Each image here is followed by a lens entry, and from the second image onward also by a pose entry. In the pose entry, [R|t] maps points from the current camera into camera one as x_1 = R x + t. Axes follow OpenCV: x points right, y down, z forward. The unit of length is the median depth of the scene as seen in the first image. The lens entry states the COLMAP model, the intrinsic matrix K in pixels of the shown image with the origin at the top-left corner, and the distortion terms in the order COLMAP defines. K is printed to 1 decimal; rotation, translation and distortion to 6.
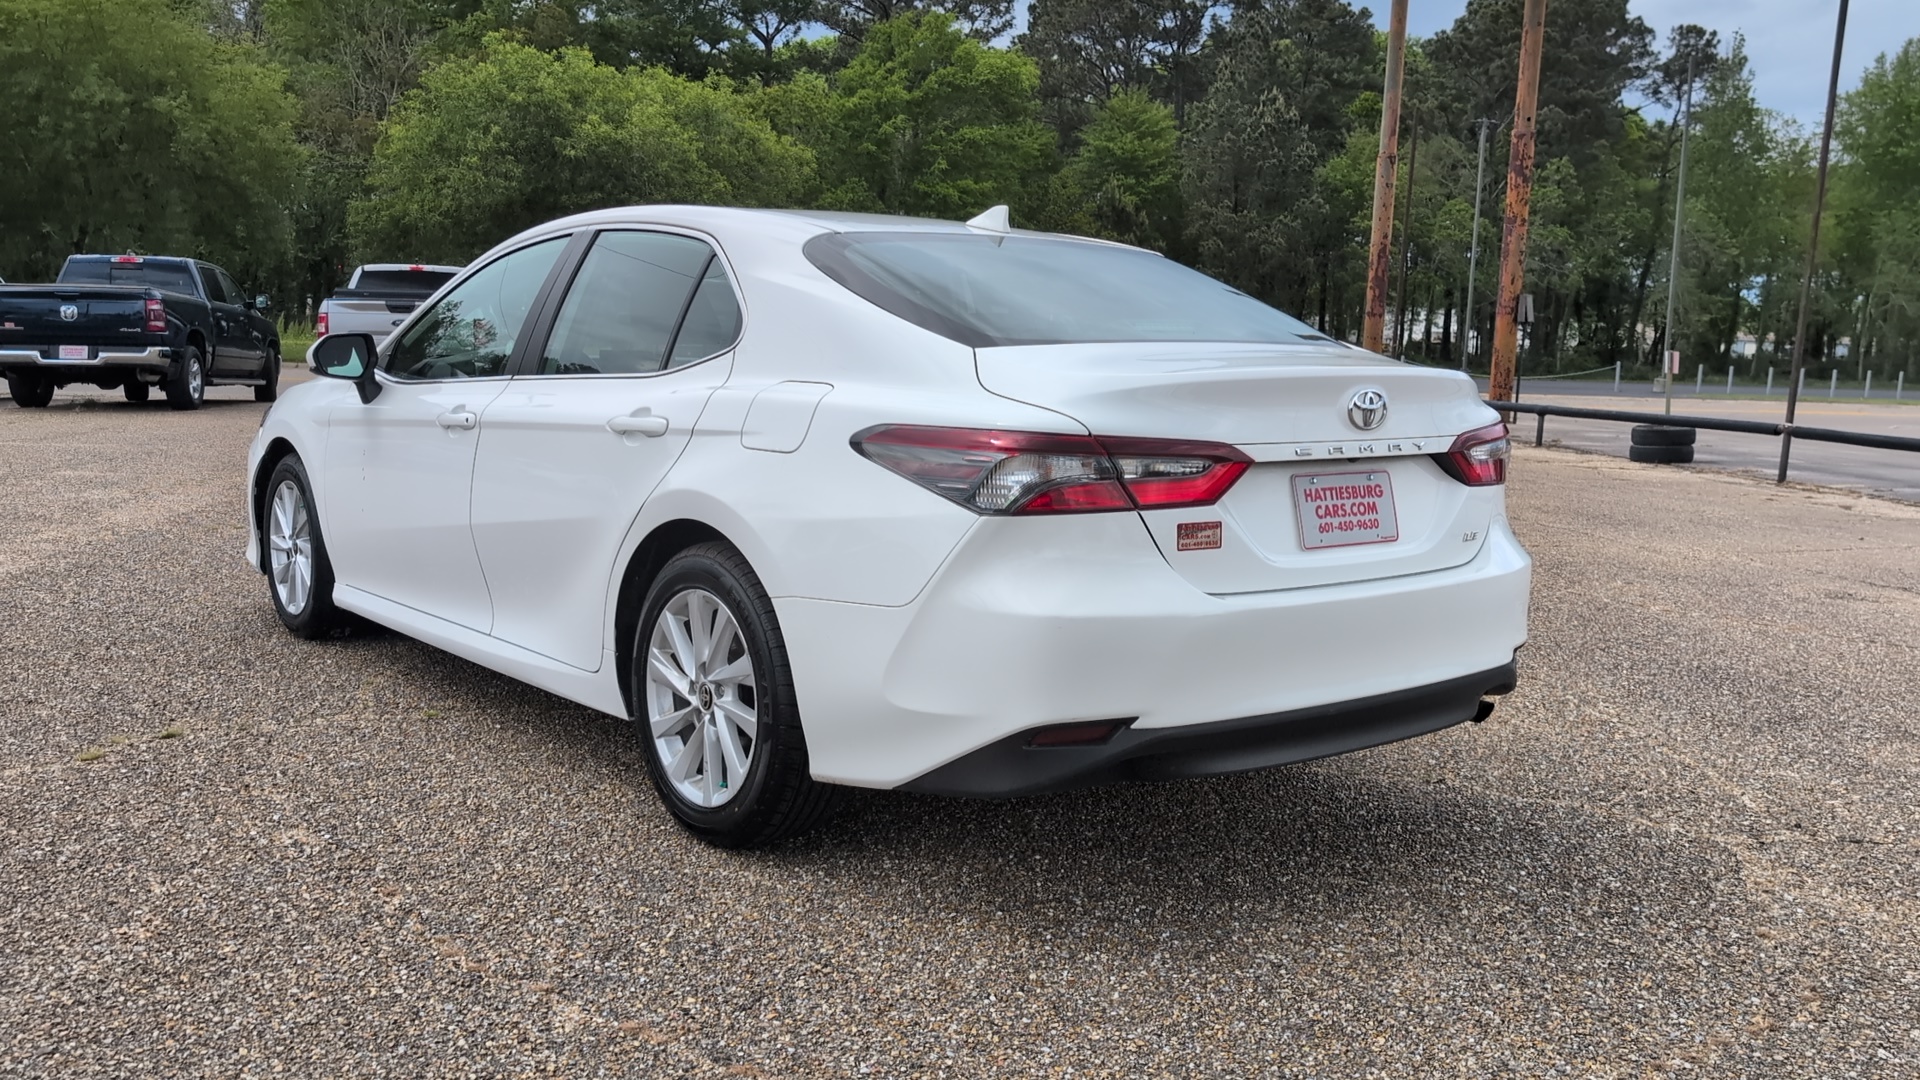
lens RADIAL K [[1637.5, 0, 954.0], [0, 1637.5, 520.4], [0, 0, 1]] dist [0.031421, 0.000843]
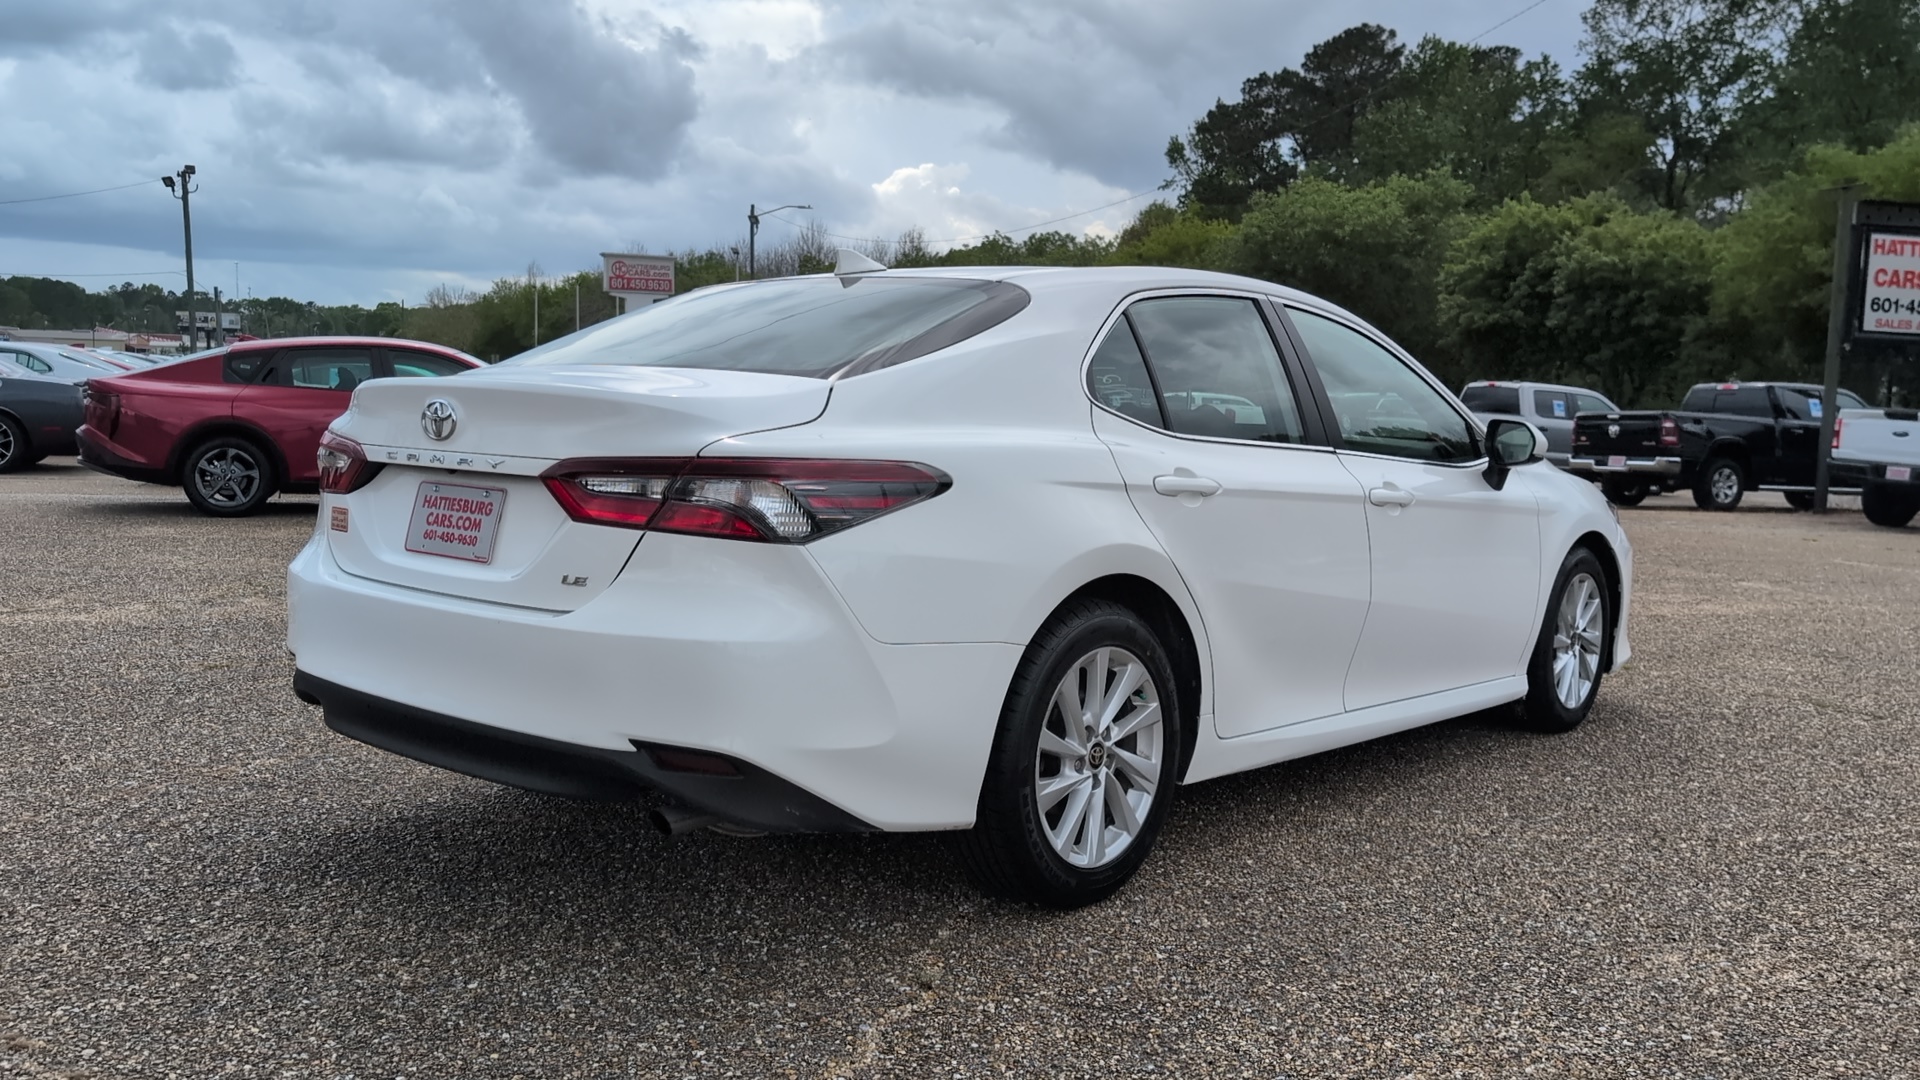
lens RADIAL K [[1639.2, 0, 940.7], [0, 1639.2, 544.5], [0, 0, 1]] dist [0.014597, 0.000792]
pose [[0.188107, 0.067209, -0.979846, 1.270838], [-0.144300, 0.988721, 0.040116, -0.075346], [0.971490, 0.133845, 0.195683, 1.091935]]
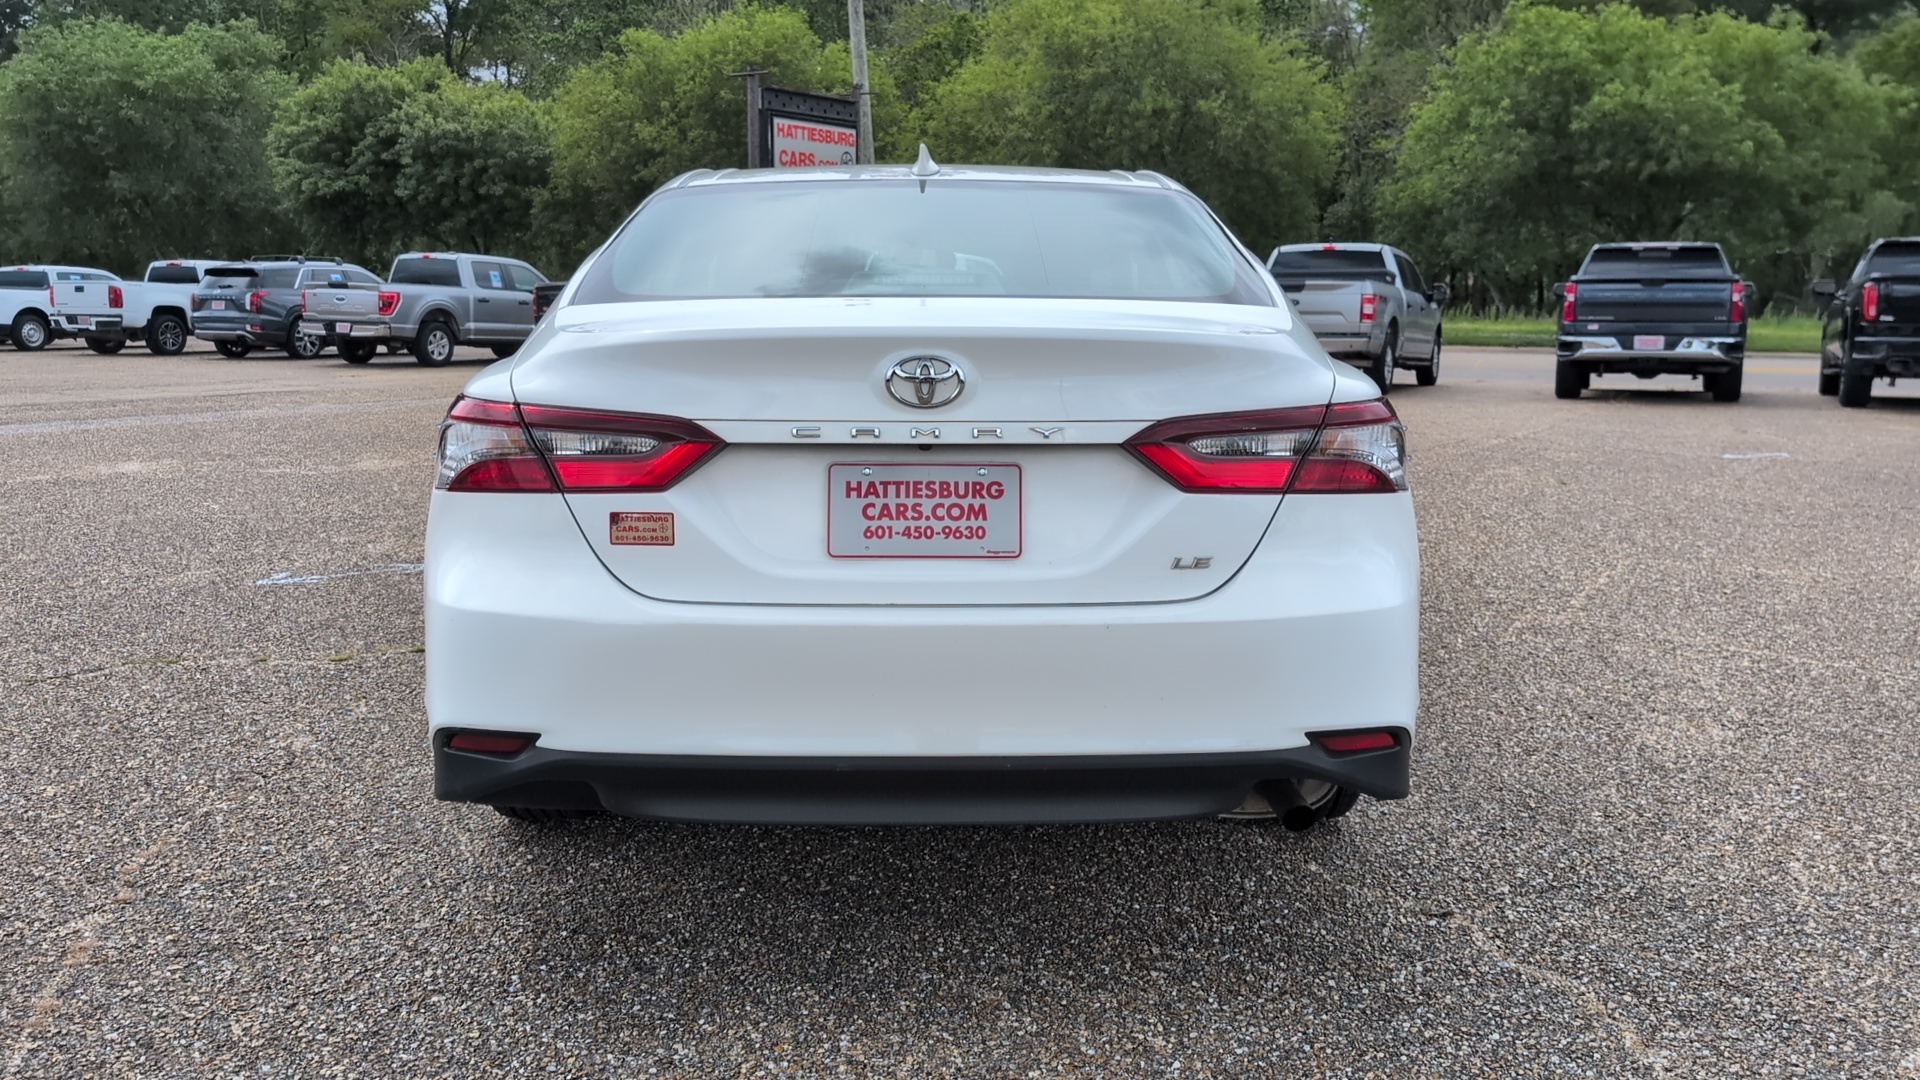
lens RADIAL K [[1639.2, 0, 940.7], [0, 1639.2, 544.5], [0, 0, 1]] dist [0.014597, 0.000792]
pose [[0.795479, 0.071820, -0.601711, 0.706821], [-0.056256, 0.997416, 0.044679, -0.025753], [0.603365, -0.001692, 0.797464, 0.391652]]
